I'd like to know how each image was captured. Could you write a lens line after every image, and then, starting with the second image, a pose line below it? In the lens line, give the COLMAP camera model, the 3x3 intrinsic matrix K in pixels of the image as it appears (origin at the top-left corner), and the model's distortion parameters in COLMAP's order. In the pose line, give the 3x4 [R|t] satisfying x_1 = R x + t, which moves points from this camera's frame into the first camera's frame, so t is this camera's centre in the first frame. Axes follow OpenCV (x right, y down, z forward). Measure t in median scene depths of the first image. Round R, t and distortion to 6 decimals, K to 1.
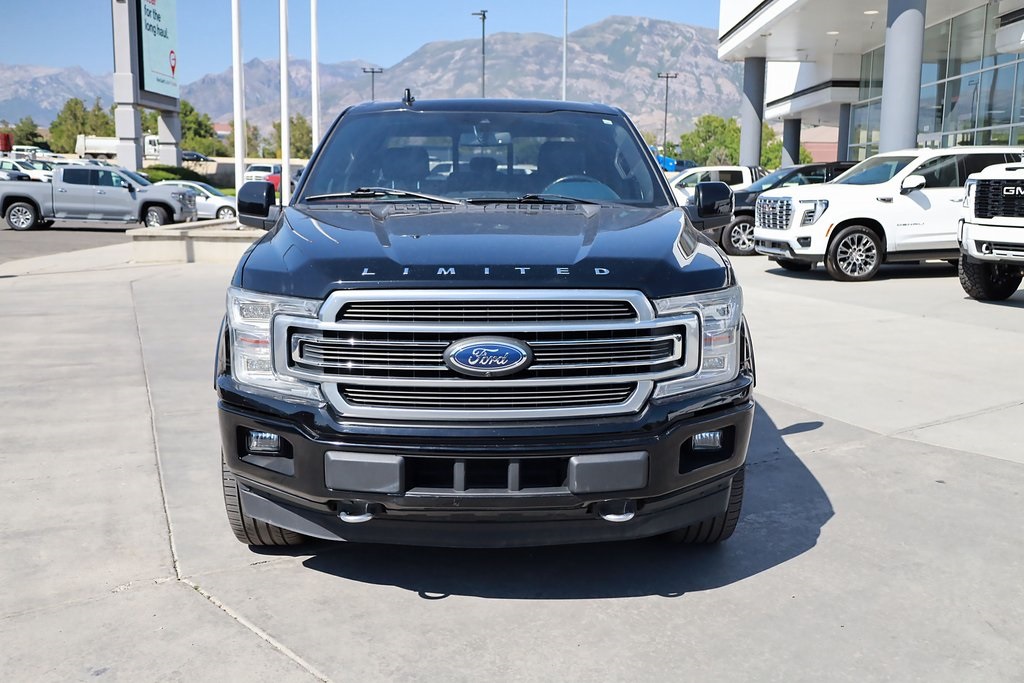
lens RADIAL K [[1036.6, 0, 492.1], [0, 1036.6, 341.4], [0, 0, 1]] dist [-0.002525, -0.001752]
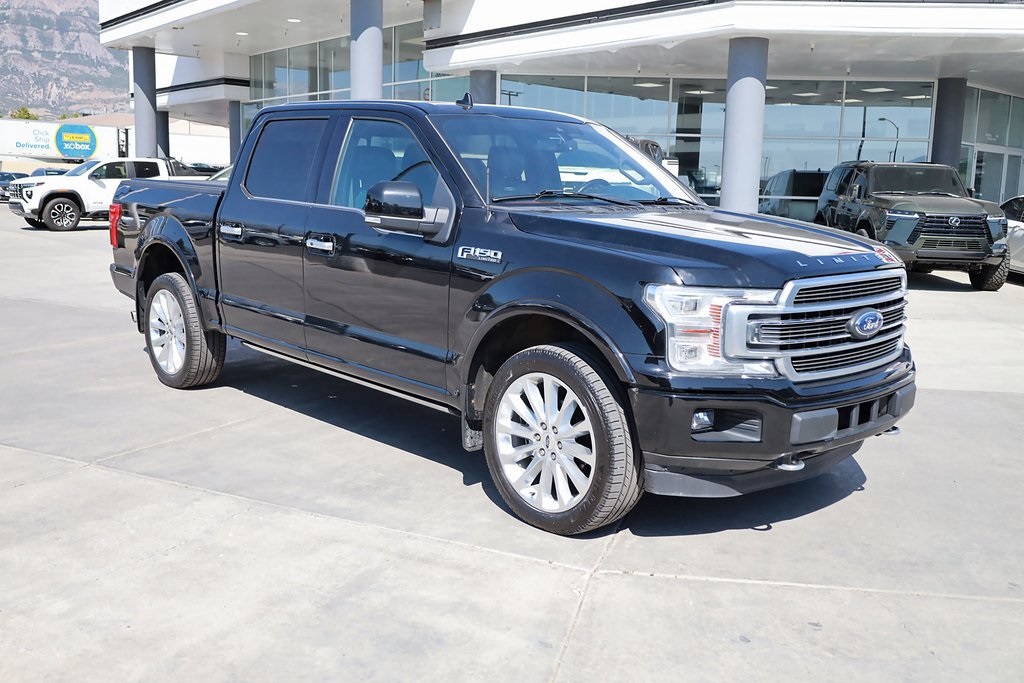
lens RADIAL K [[1036.6, 0, 492.1], [0, 1036.6, 341.4], [0, 0, 1]] dist [-0.002525, -0.001752]
pose [[0.710925, -0.092886, 0.697106, -1.103450], [0.085557, 0.995300, 0.045366, -0.055691], [-0.698044, 0.027390, 0.715531, 0.338863]]
